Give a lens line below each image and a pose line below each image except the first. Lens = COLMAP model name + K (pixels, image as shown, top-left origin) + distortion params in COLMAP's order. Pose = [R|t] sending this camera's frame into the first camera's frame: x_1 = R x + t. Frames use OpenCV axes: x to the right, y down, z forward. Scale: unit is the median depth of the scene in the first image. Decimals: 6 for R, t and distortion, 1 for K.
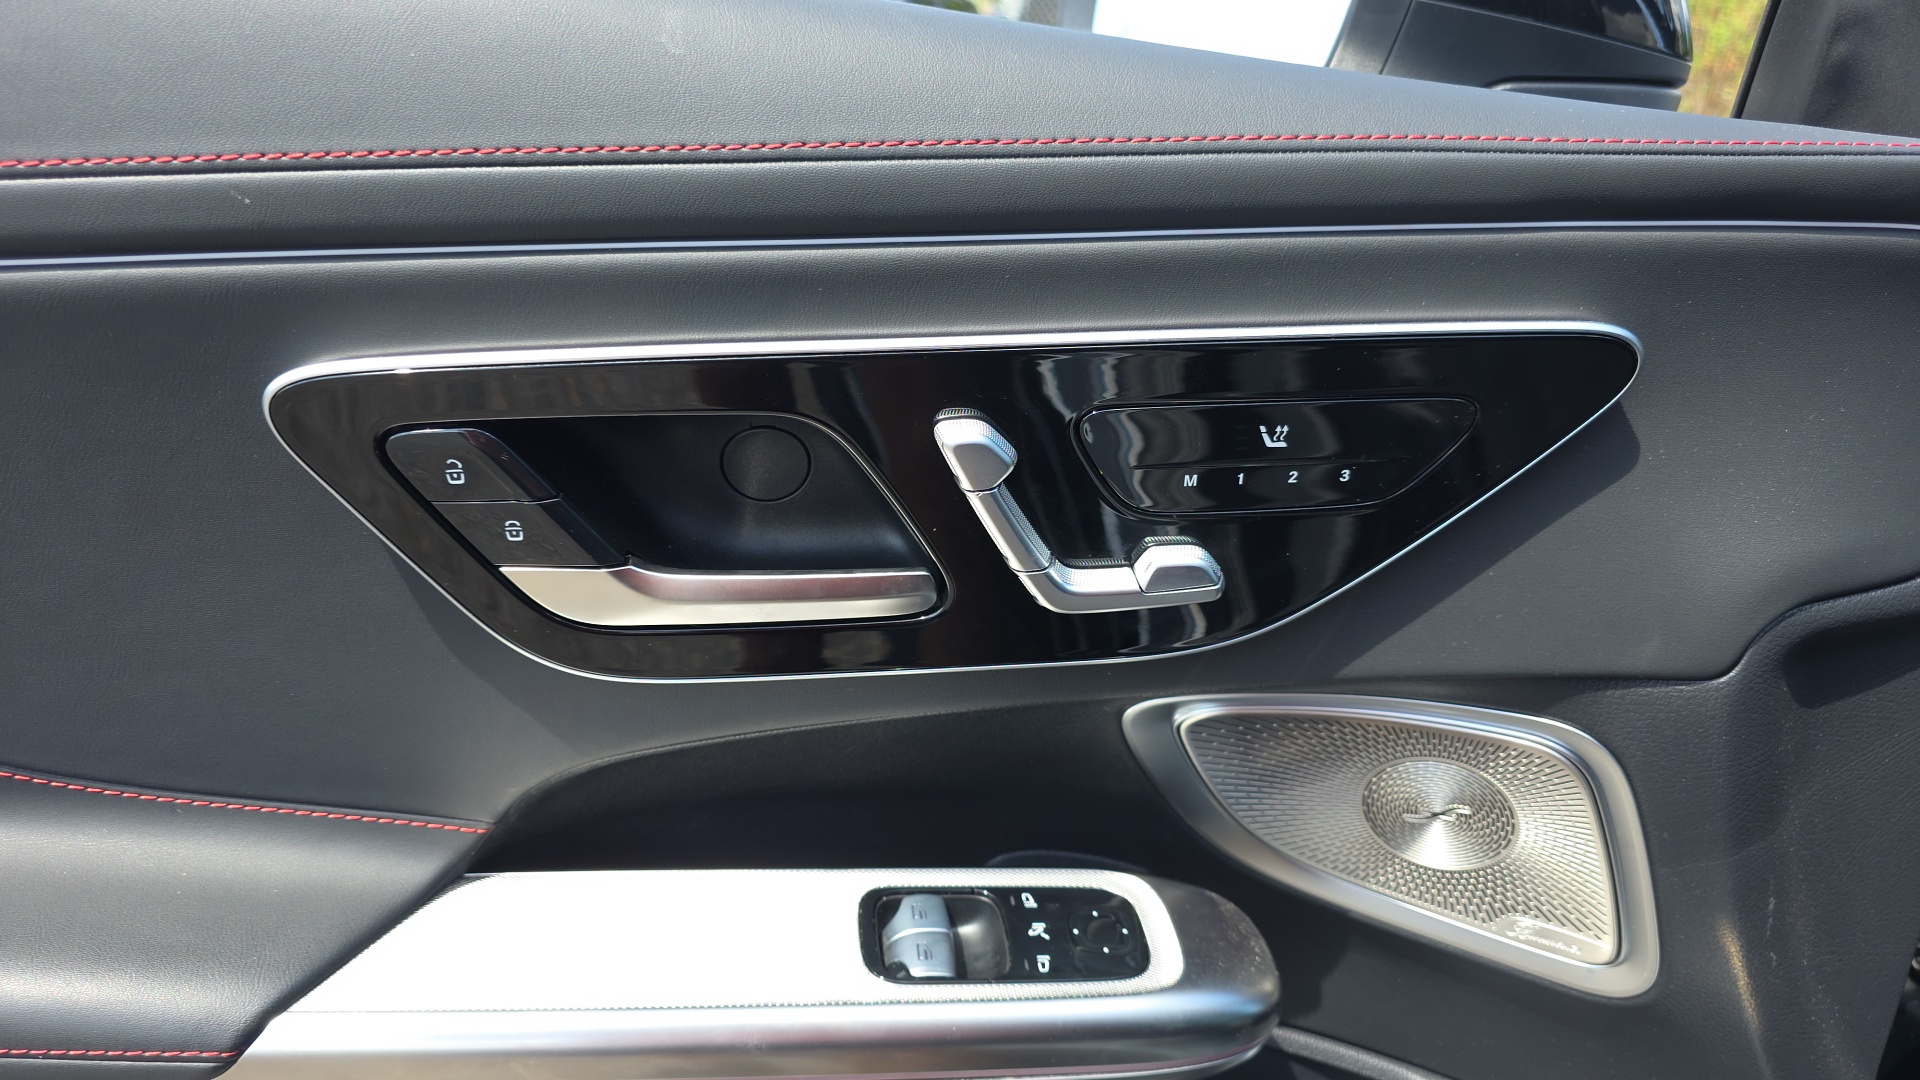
lens RADIAL K [[1294.2, 0, 960.0], [0, 1294.2, 540.0], [0, 0, 1]] dist [0.005810, -0.020202]
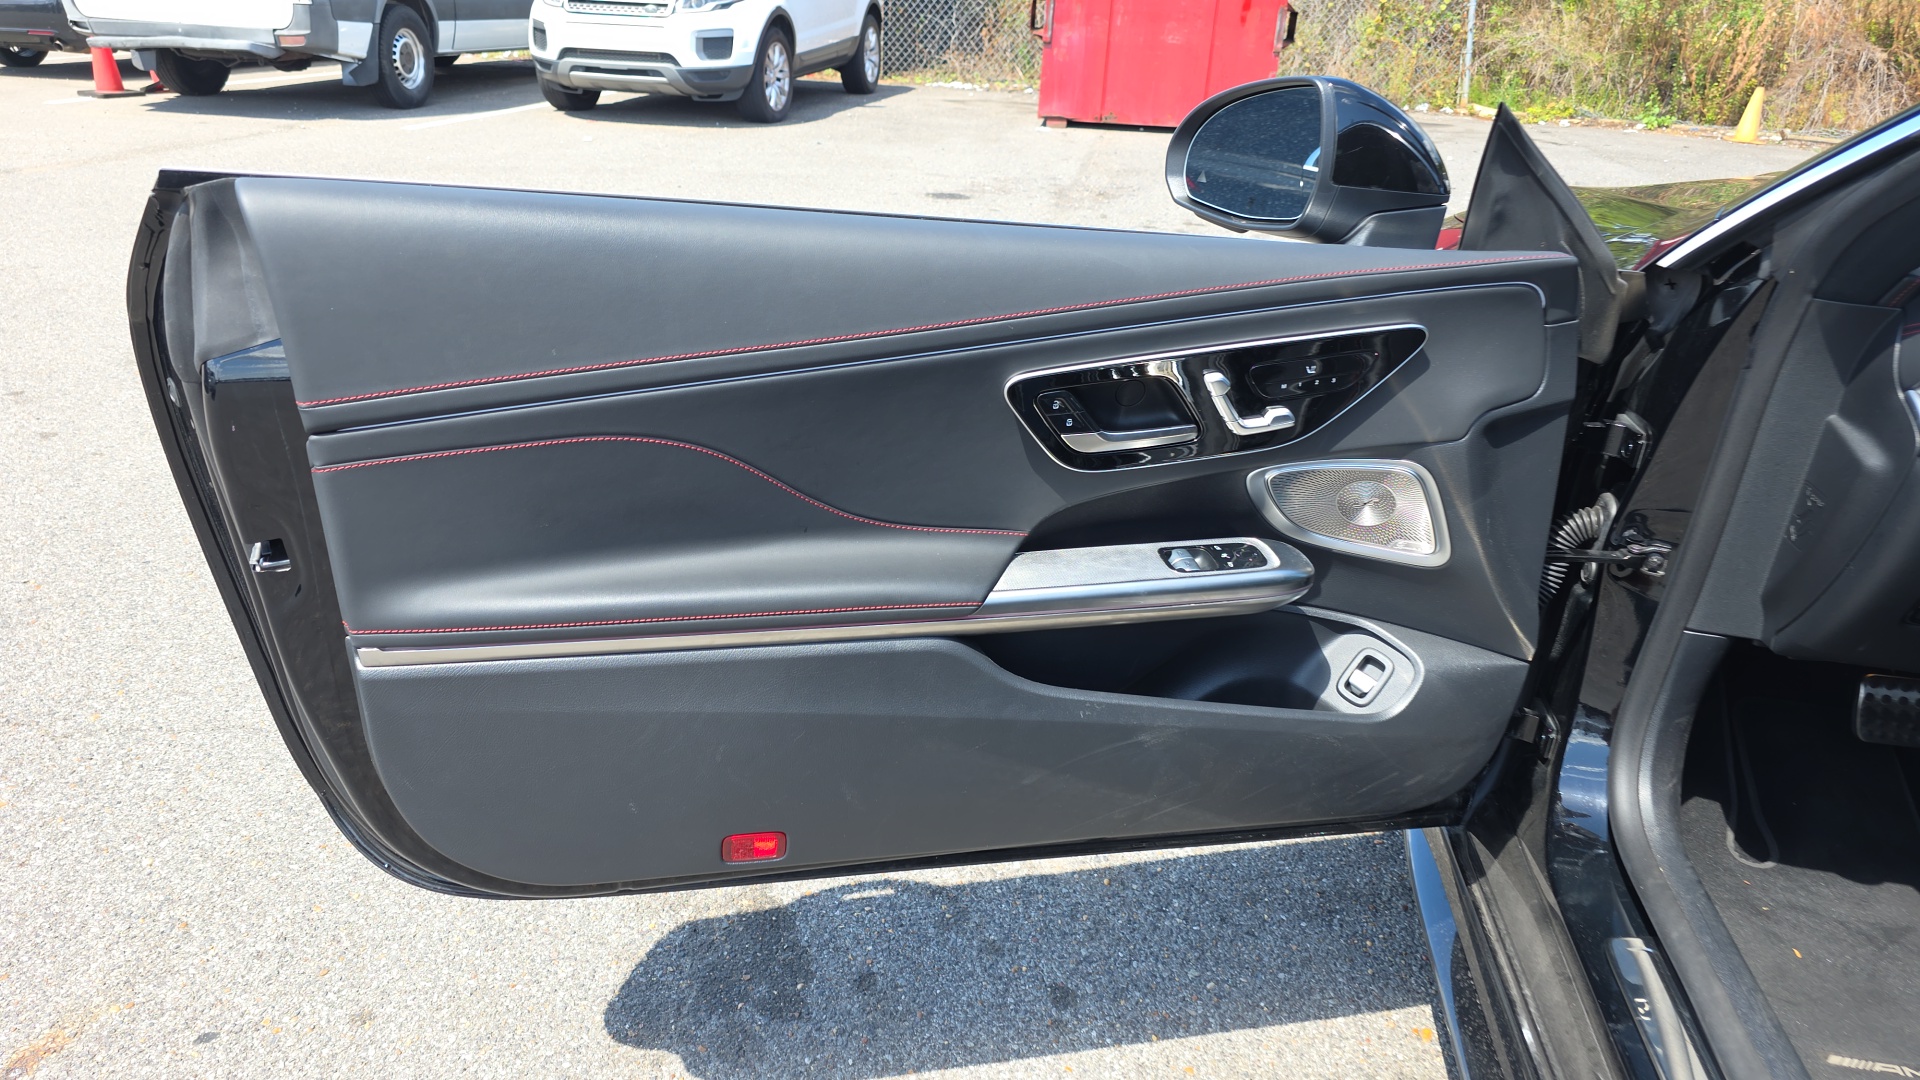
lens RADIAL K [[1211.3, 0, 960.0], [0, 1211.3, 540.0], [0, 0, 1]] dist [-0.001682, -0.001214]
pose [[0.993883, -0.090819, 0.062831, -0.658009], [0.083755, 0.990708, 0.107155, -0.048424], [-0.071979, -0.101237, 0.992255, -1.490471]]
